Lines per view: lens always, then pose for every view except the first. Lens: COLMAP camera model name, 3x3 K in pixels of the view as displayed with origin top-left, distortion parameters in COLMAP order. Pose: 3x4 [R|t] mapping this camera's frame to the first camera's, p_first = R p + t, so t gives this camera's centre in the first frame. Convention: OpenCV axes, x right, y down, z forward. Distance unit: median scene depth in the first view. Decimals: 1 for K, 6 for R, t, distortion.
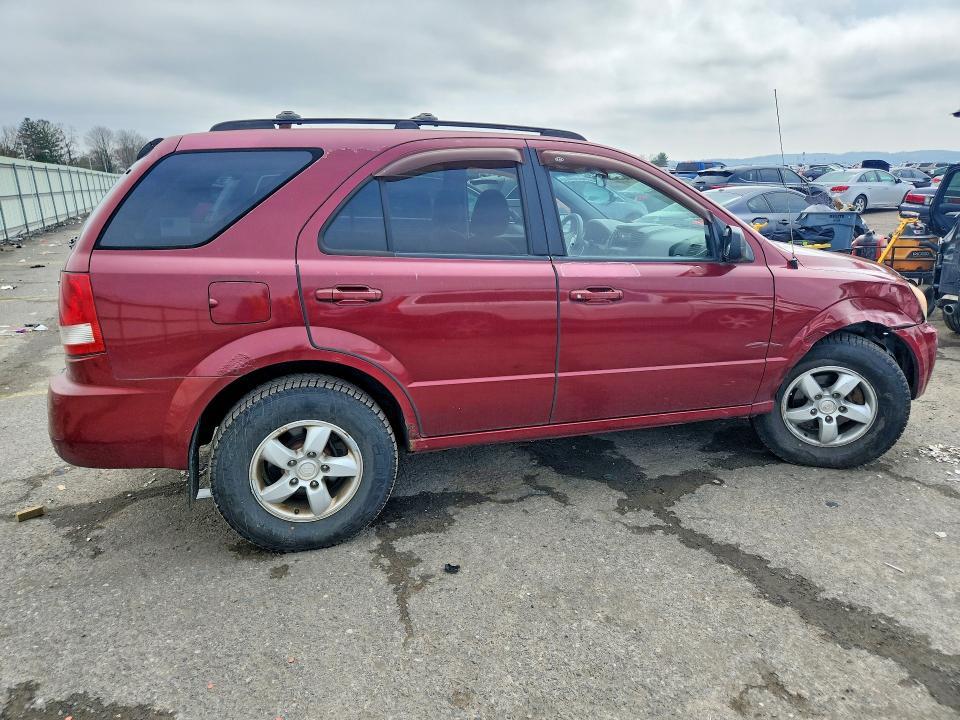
lens RADIAL K [[673.2, 0, 479.1], [0, 673.2, 342.7], [0, 0, 1]] dist [0.064489, -0.063270]
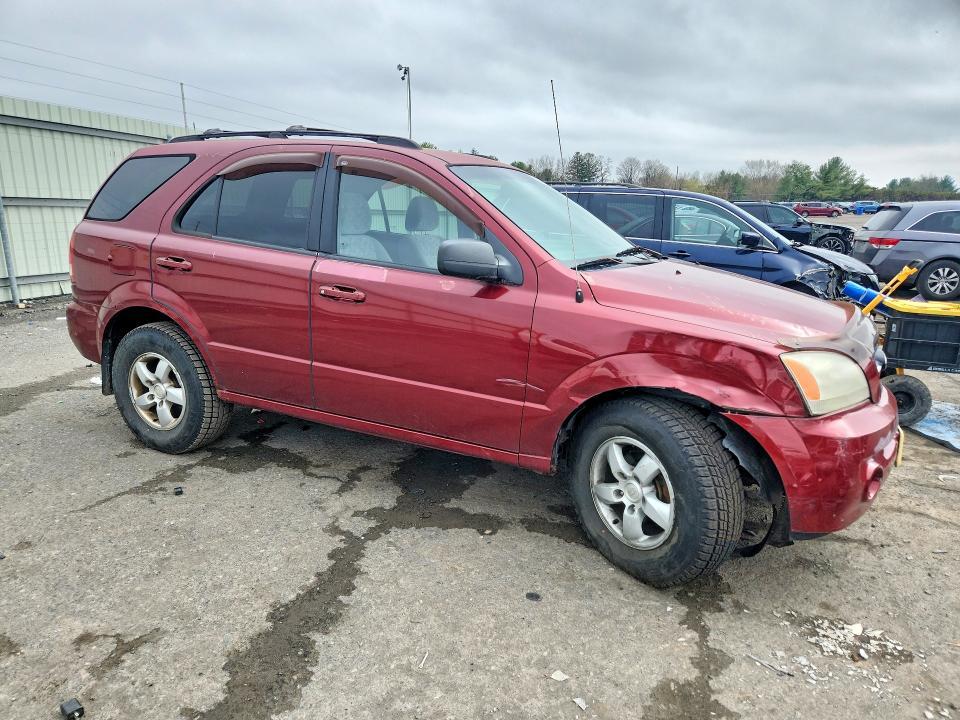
lens RADIAL K [[671.6, 0, 480.0], [0, 671.6, 360.0], [0, 0, 1]] dist [0.072175, -0.064783]
pose [[0.725586, 0.185212, -0.662738, 1.049918], [-0.196056, 0.978822, 0.058899, -0.074892], [0.659611, 0.087197, 0.746532, 0.384030]]
